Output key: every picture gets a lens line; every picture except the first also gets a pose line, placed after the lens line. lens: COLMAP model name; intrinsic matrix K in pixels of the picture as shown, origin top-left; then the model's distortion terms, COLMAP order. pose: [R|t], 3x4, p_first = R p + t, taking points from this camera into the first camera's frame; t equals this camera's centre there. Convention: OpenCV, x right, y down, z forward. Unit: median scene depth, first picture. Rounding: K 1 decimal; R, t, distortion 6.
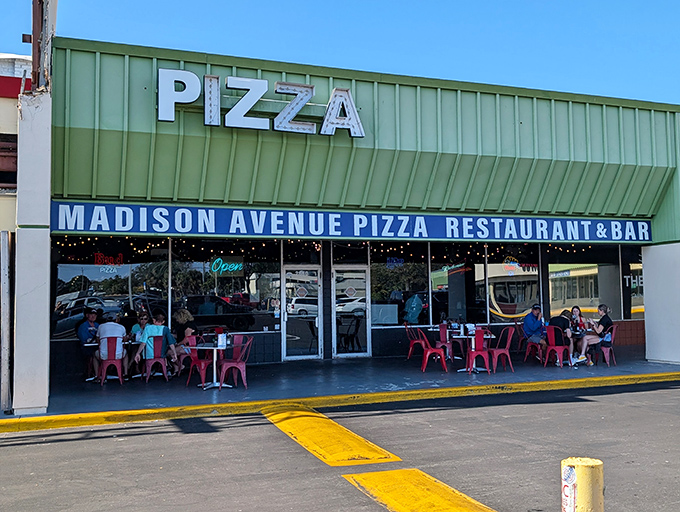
lens RADIAL K [[505.6, 0, 340.0], [0, 505.6, 256.0], [0, 0, 1]] dist [0.006711, -0.003861]
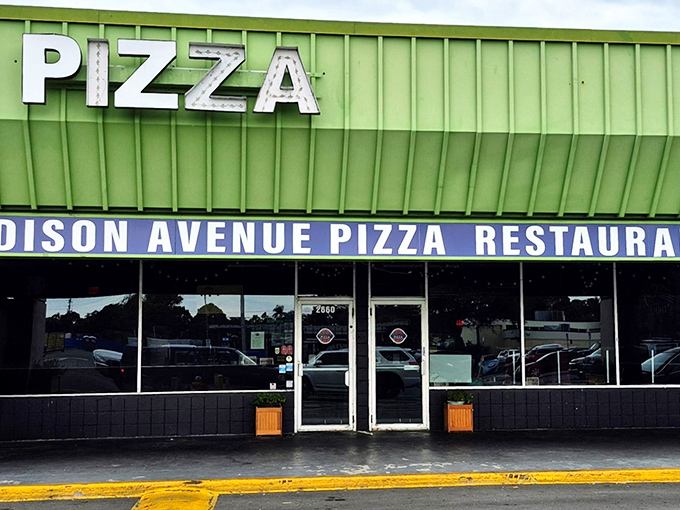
lens RADIAL K [[701.1, 0, 340.0], [0, 701.1, 255.0], [0, 0, 1]] dist [0.014717, 0.024021]
pose [[0.985832, -0.012390, -0.167278, 0.206588], [0.004932, 0.998978, -0.044923, 0.005171], [0.167664, 0.043462, 0.984886, 0.044103]]
